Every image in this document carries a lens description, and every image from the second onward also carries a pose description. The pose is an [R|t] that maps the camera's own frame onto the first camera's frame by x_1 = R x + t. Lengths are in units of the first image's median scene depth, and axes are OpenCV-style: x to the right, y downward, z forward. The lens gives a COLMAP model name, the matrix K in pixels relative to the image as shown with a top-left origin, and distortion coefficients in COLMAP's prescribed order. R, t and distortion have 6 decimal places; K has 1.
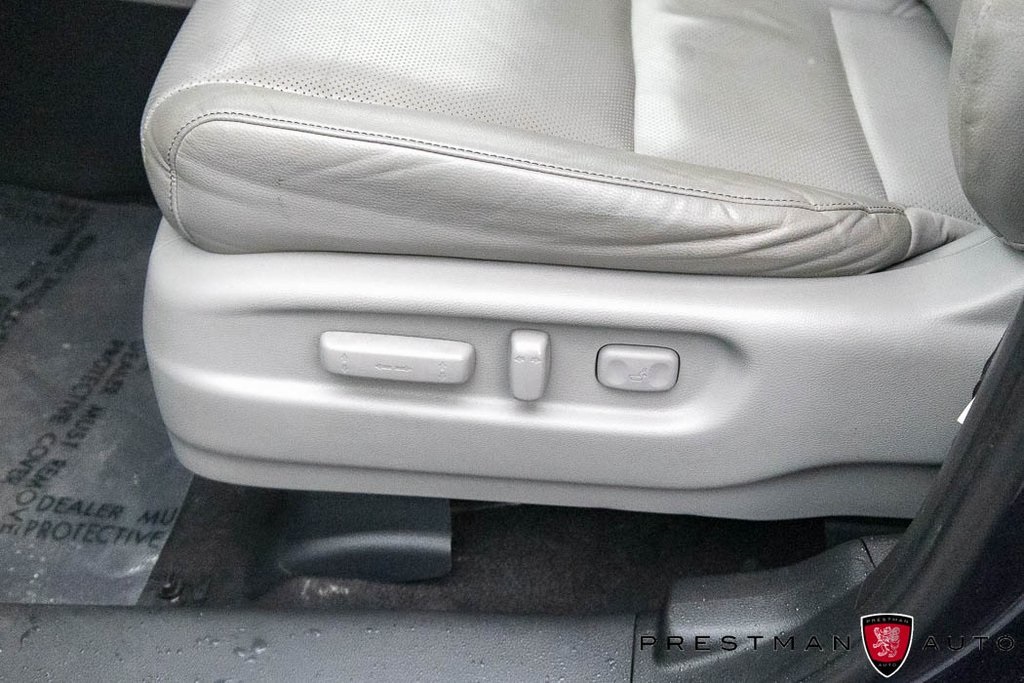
lens RADIAL K [[1343.4, 0, 512.0], [0, 1343.4, 336.2], [0, 0, 1]] dist [-0.003570, 0.000000]
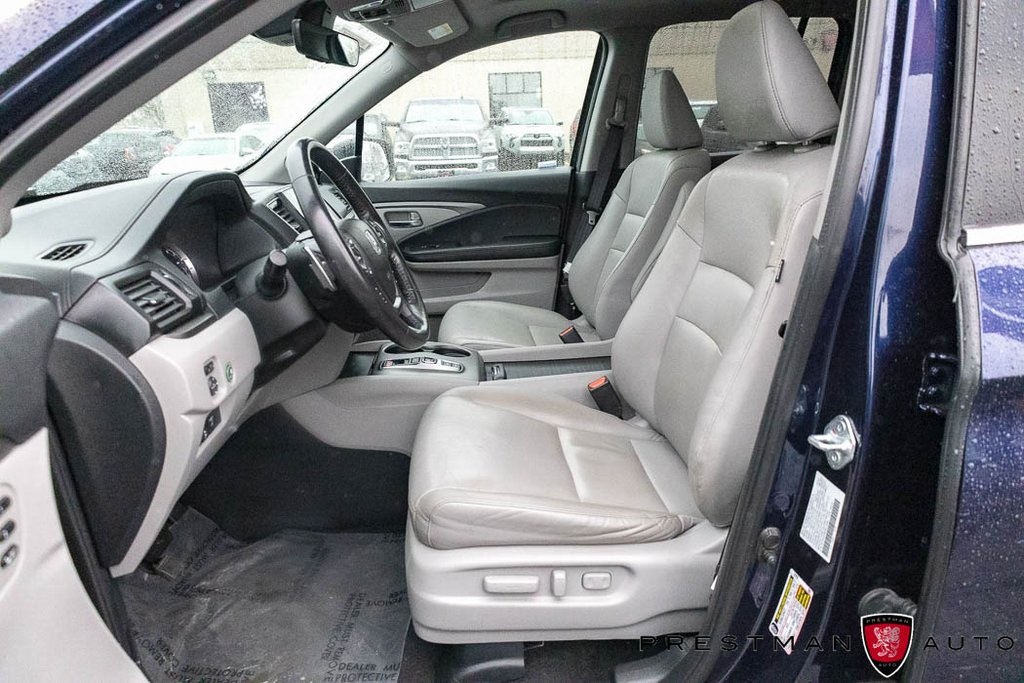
lens RADIAL K [[674.1, 0, 518.5], [0, 674.1, 339.7], [0, 0, 1]] dist [0.000547, 0.007046]
pose [[0.990663, -0.038468, 0.130796, -0.234767], [0.080919, 0.938016, -0.337015, 0.013145], [-0.109724, 0.344452, 0.932370, -0.475290]]
